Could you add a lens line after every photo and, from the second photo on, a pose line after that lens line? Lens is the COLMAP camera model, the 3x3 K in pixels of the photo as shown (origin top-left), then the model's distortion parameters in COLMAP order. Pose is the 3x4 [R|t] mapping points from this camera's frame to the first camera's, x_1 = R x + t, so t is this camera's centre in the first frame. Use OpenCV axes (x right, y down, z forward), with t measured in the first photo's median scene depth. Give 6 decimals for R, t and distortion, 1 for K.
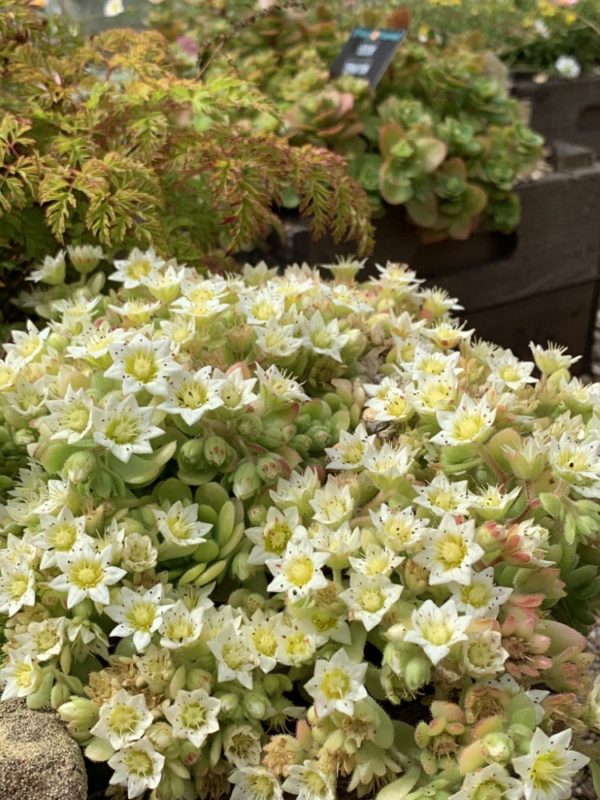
lens RADIAL K [[1242.3, 0, 300.0], [0, 1242.3, 400.0], [0, 0, 1]] dist [0.249955, -1.039558]
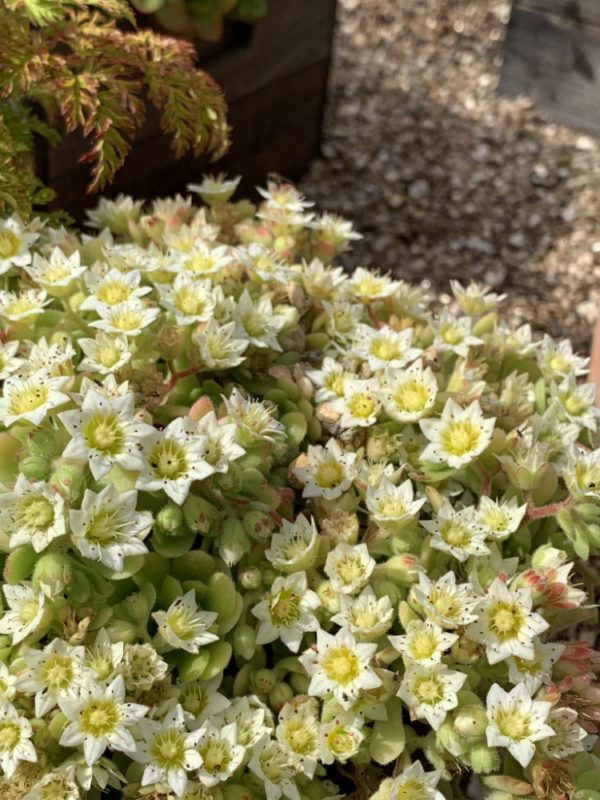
lens RADIAL K [[1242.3, 0, 300.0], [0, 1242.3, 400.0], [0, 0, 1]] dist [0.249955, -1.039558]
pose [[0.952907, -0.129207, 0.274362, -0.226191], [0.060103, 0.967214, 0.246749, -0.242161], [-0.297248, -0.218638, 0.929430, 0.214021]]
